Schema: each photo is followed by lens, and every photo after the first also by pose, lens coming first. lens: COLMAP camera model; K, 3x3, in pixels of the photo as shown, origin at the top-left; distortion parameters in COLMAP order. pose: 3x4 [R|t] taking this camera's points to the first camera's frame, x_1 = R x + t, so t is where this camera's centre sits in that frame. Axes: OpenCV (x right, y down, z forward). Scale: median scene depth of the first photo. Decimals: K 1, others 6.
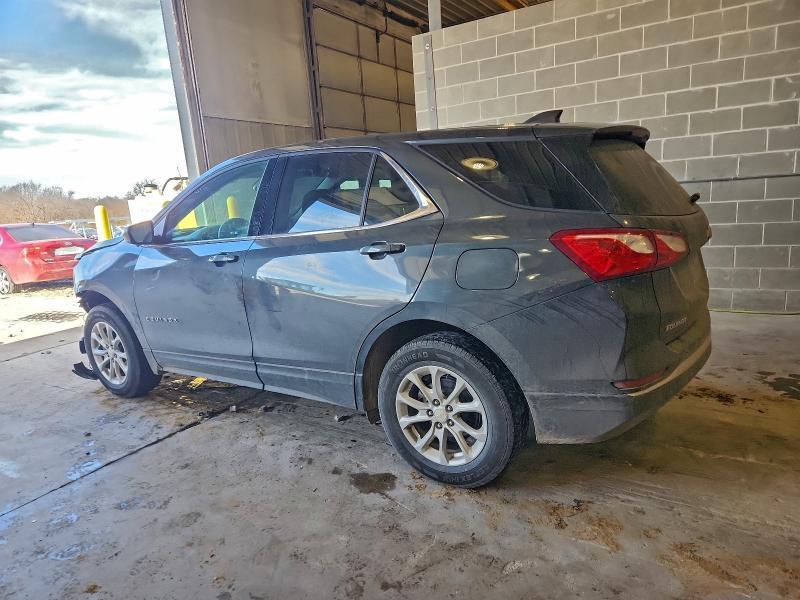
lens RADIAL K [[532.9, 0, 400.0], [0, 532.9, 300.0], [0, 0, 1]] dist [0.016081, 0.000253]
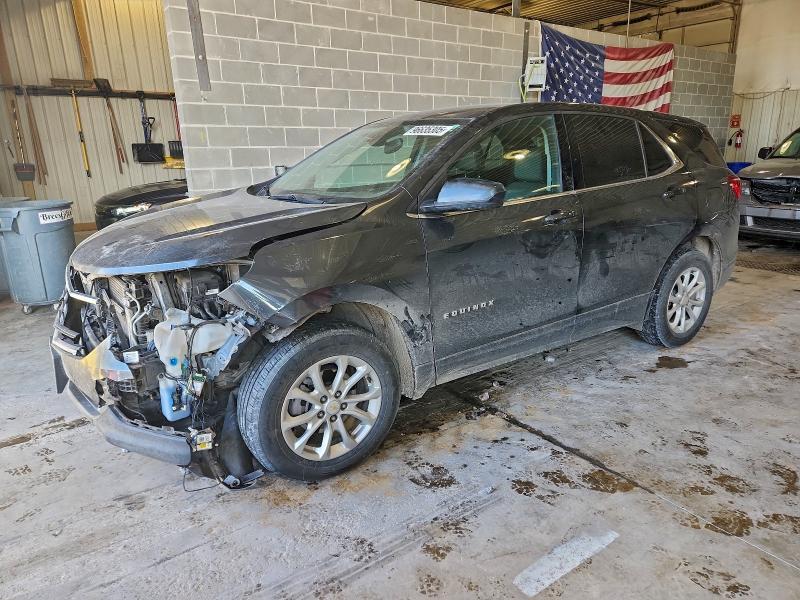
lens RADIAL K [[547.1, 0, 400.0], [0, 547.1, 300.0], [0, 0, 1]] dist [0.008984, 0.002235]
pose [[0.387907, -0.181962, 0.903558, -1.258282], [0.173387, 0.977223, 0.122360, -0.093539], [-0.905243, 0.109201, 0.410622, 0.816505]]
